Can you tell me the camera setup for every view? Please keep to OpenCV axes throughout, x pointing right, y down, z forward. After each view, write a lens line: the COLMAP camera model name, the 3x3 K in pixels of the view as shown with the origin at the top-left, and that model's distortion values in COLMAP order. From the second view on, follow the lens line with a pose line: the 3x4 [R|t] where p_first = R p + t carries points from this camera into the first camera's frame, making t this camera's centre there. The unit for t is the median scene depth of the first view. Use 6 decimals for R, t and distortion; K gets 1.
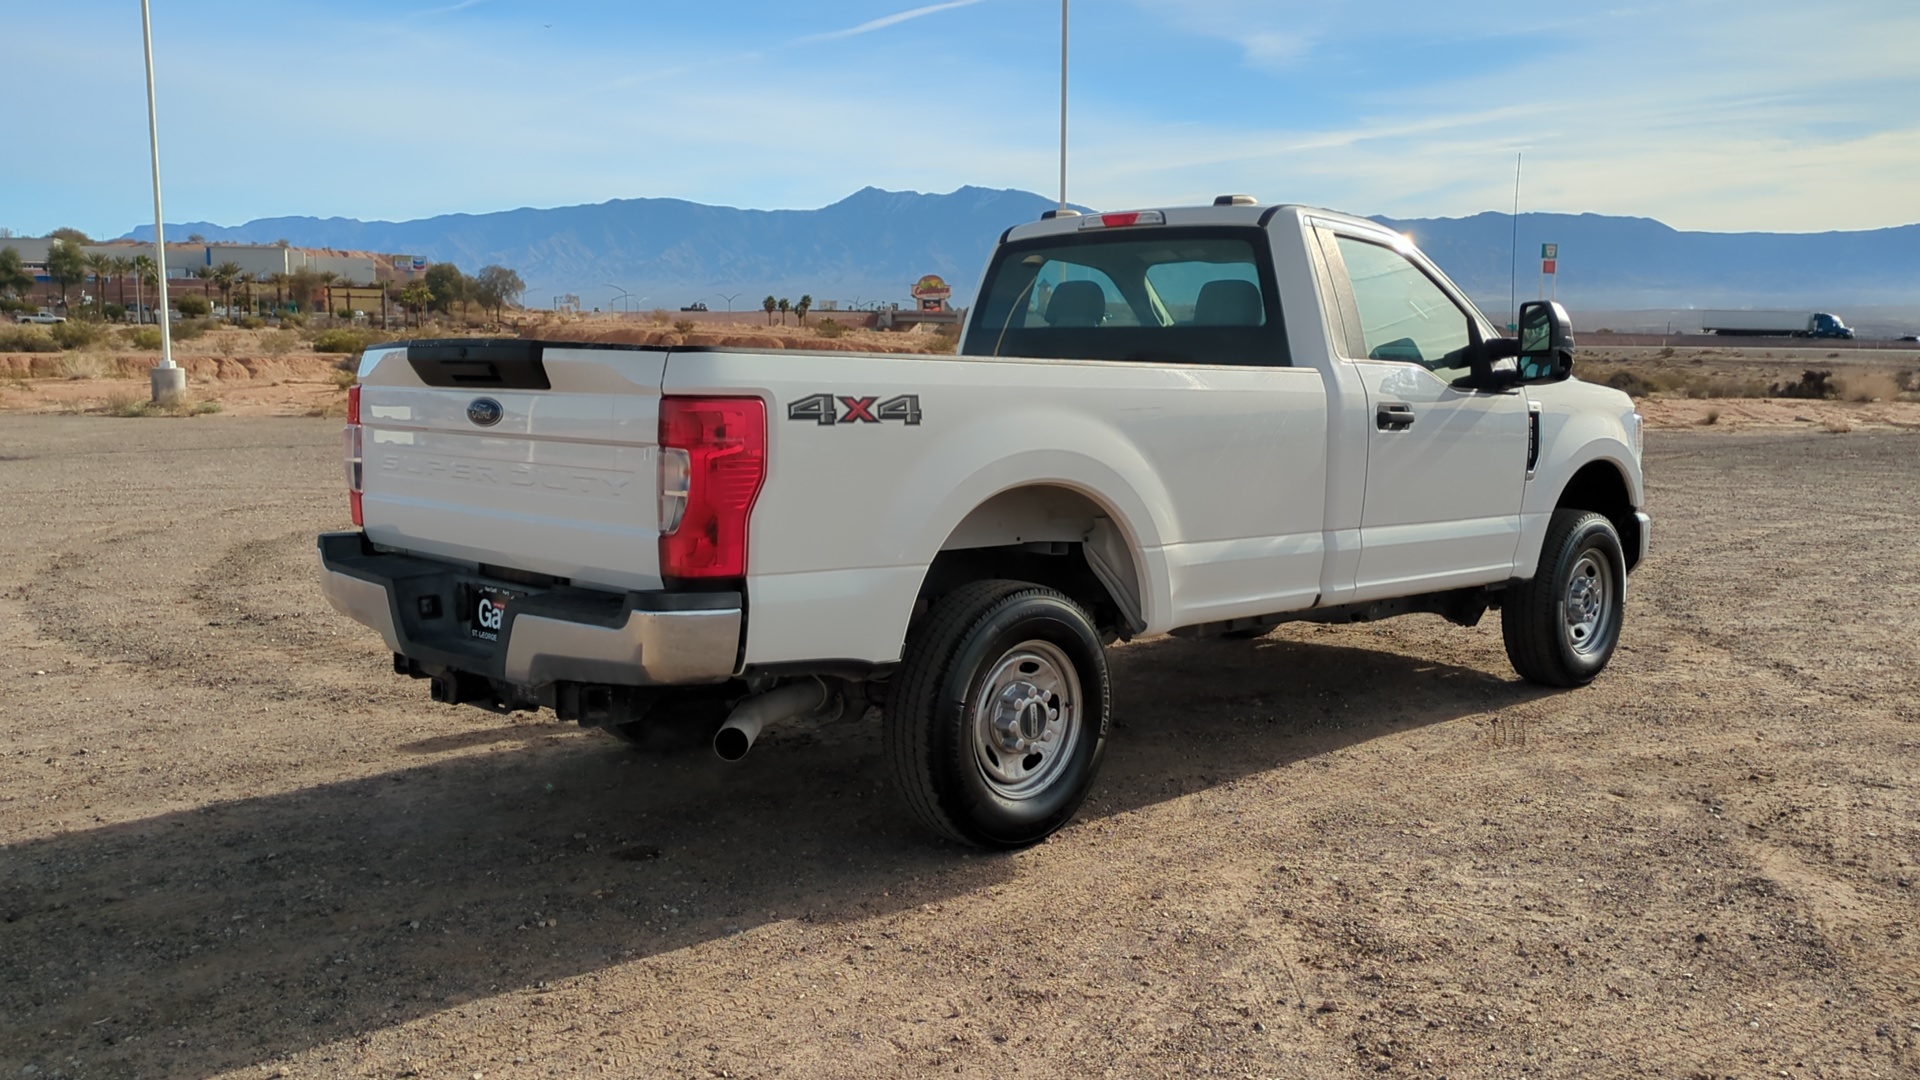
lens RADIAL K [[1643.0, 0, 977.2], [0, 1643.0, 528.4], [0, 0, 1]] dist [0.067947, -0.091972]
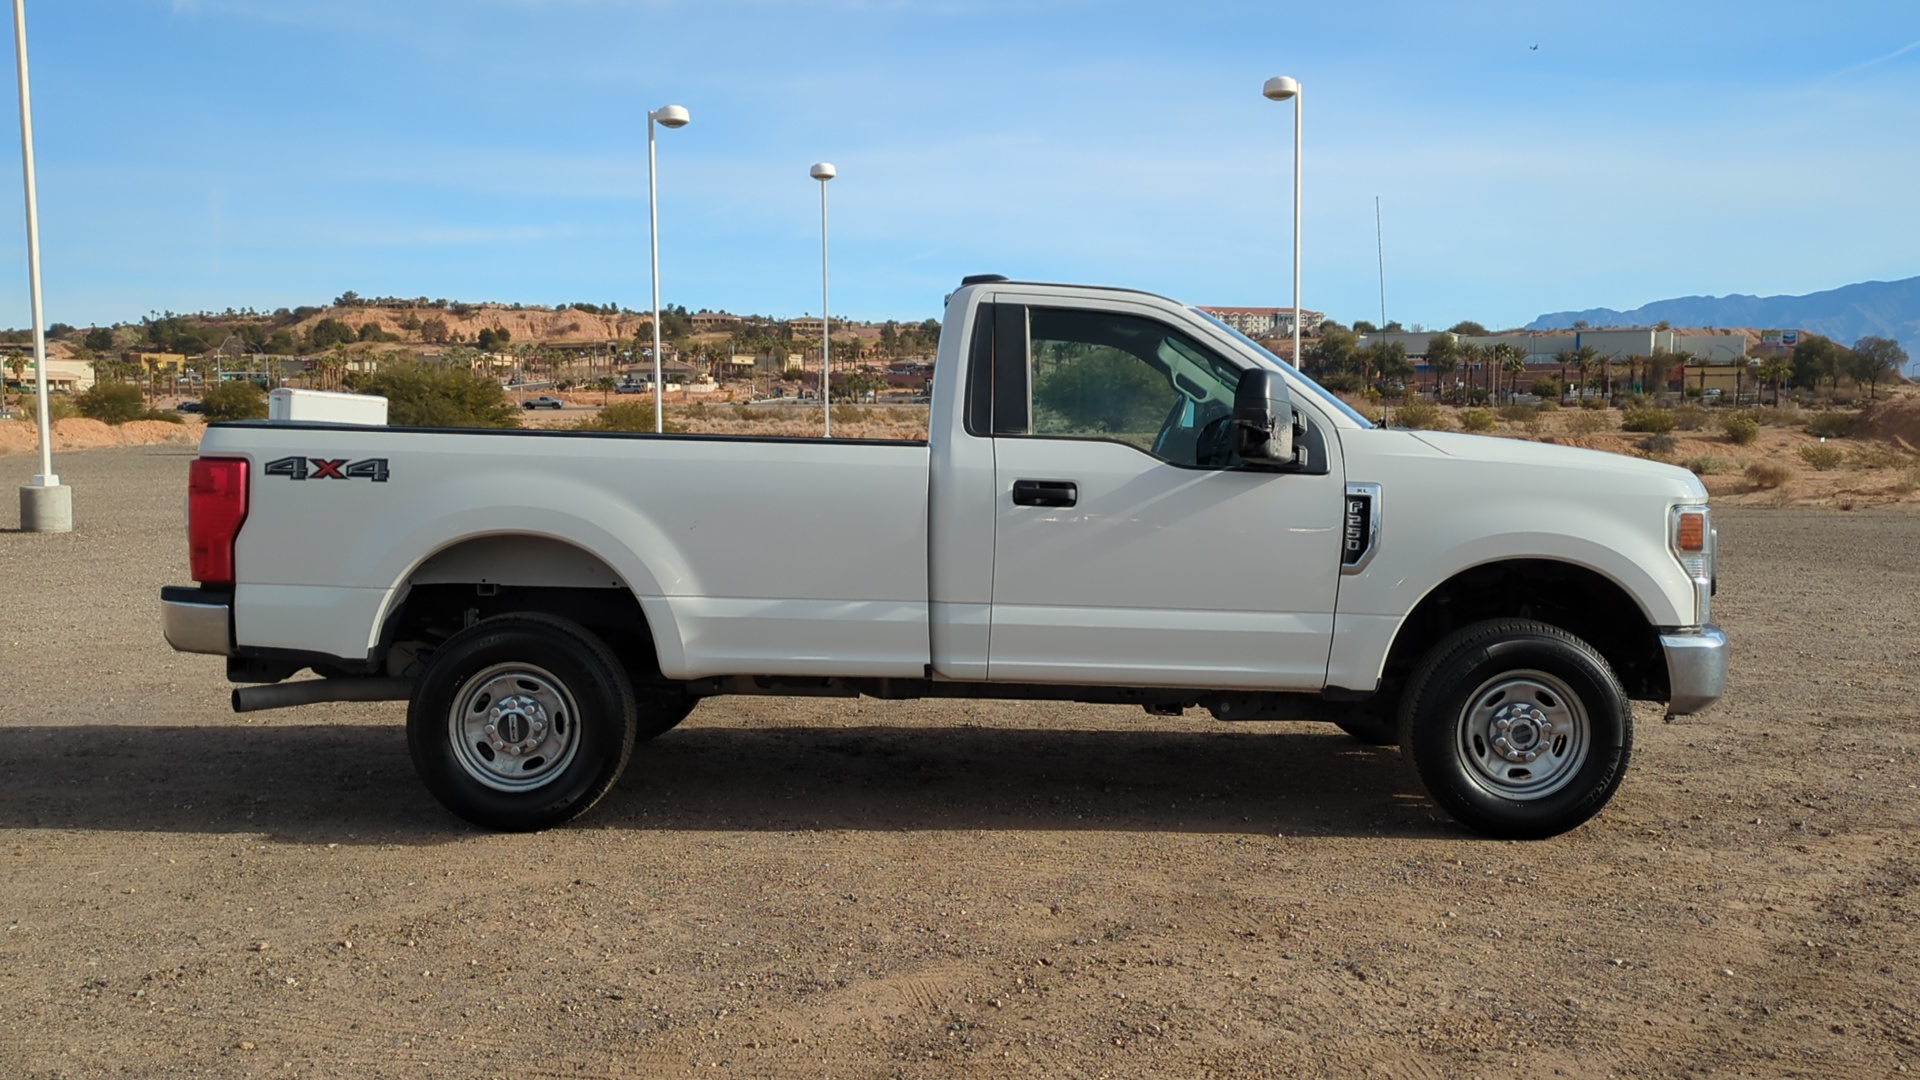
lens RADIAL K [[1643.0, 0, 972.8], [0, 1643.0, 541.8], [0, 0, 1]] dist [0.067947, -0.091972]
pose [[0.708783, 0.044406, -0.704028, 1.158493], [-0.072340, 0.997331, -0.009923, -0.033937], [0.701708, 0.057962, 0.710103, 0.370828]]
